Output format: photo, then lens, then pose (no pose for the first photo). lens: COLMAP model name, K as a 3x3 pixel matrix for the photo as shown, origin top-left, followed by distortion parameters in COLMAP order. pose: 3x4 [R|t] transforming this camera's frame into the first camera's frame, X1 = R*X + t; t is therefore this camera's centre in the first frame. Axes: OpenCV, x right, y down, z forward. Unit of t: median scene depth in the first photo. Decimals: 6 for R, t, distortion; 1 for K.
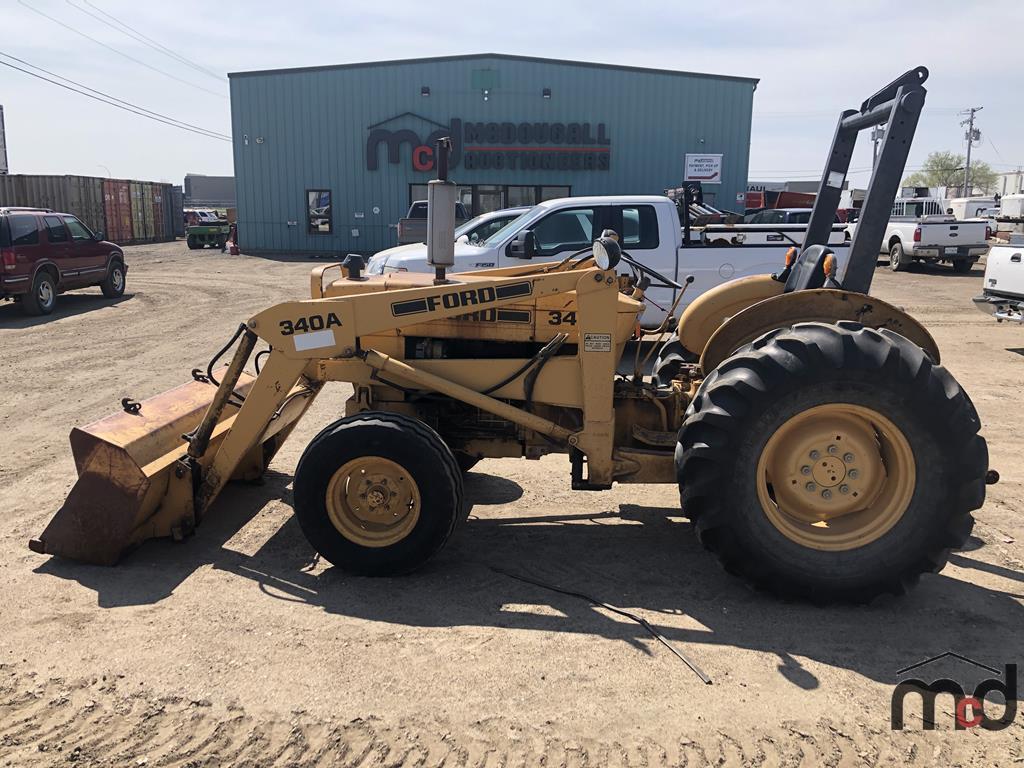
lens RADIAL K [[840.0, 0, 513.8], [0, 840.0, 373.2], [0, 0, 1]] dist [0.037425, -0.042517]
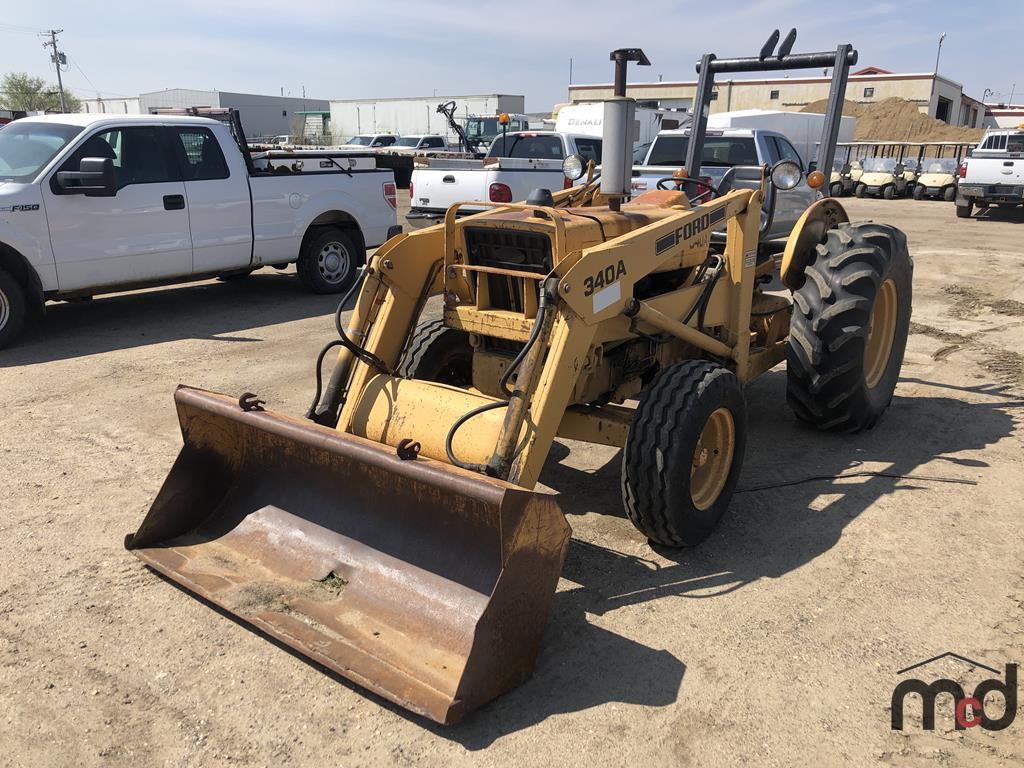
lens RADIAL K [[840.0, 0, 513.8], [0, 840.0, 373.2], [0, 0, 1]] dist [0.037425, -0.042517]
pose [[0.543092, -0.215958, 0.811427, -0.927168], [0.148120, 0.975846, 0.160580, -0.107331], [-0.826506, 0.032979, 0.561961, 0.611736]]
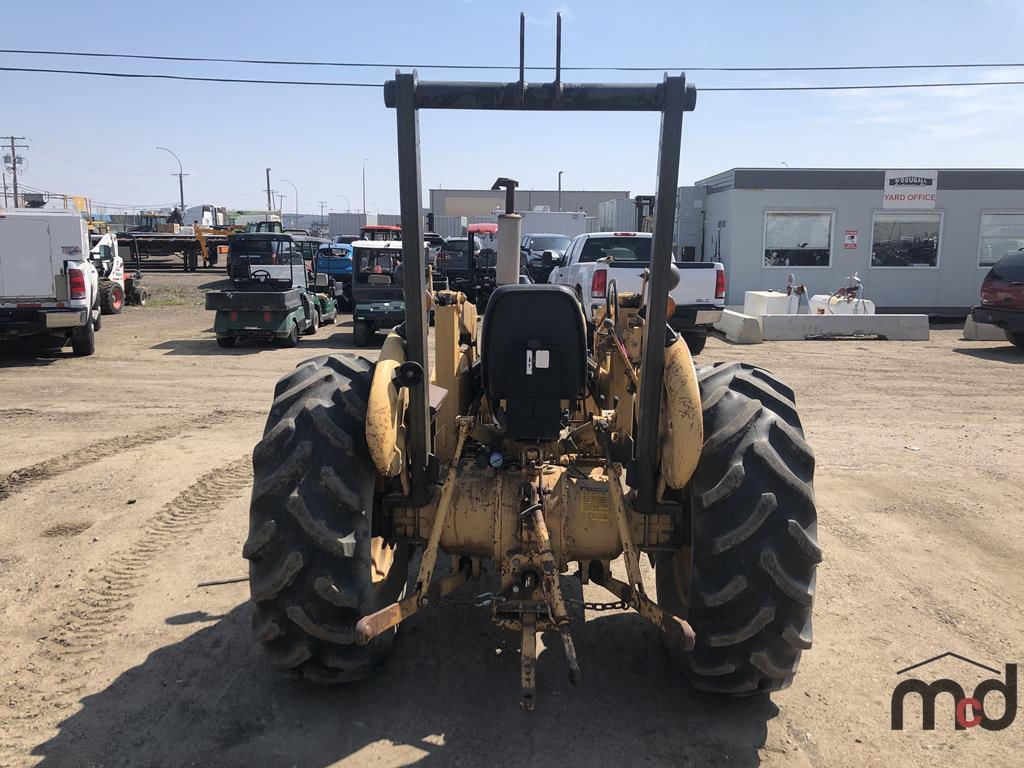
lens RADIAL K [[840.0, 0, 513.8], [0, 840.0, 373.2], [0, 0, 1]] dist [0.037425, -0.042517]
pose [[0.056838, 0.150161, -0.987026, 1.112395], [-0.197784, 0.970725, 0.136291, -0.174901], [0.978596, 0.187472, 0.084873, 0.955432]]
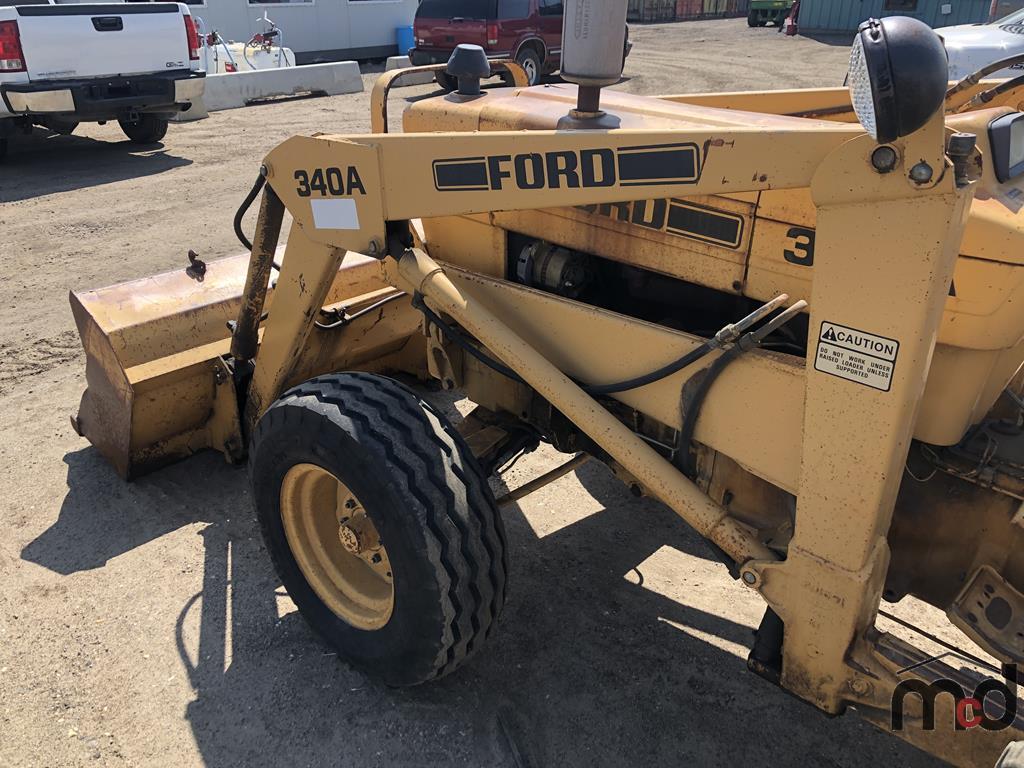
lens RADIAL K [[840.0, 0, 513.8], [0, 840.0, 373.2], [0, 0, 1]] dist [0.037425, -0.042517]
pose [[0.788865, 0.257165, -0.558174, 0.172993], [-0.115926, 0.954202, 0.275788, -0.100752], [0.603534, -0.152853, 0.782549, 0.619838]]
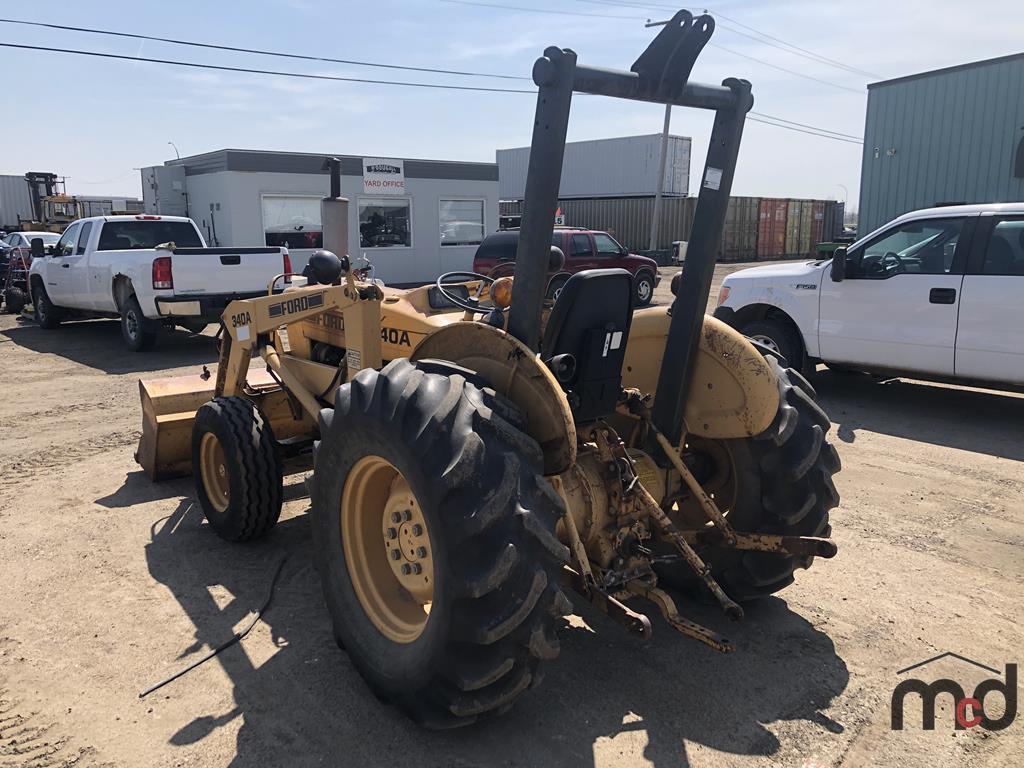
lens RADIAL K [[842.1, 0, 516.4], [0, 842.1, 385.1], [0, 0, 1]] dist [0.011019, 0.004613]
pose [[0.685286, 0.128656, -0.716820, 0.878216], [-0.132647, 0.989858, 0.050849, -0.077131], [0.716092, 0.060238, 0.695401, 0.437478]]
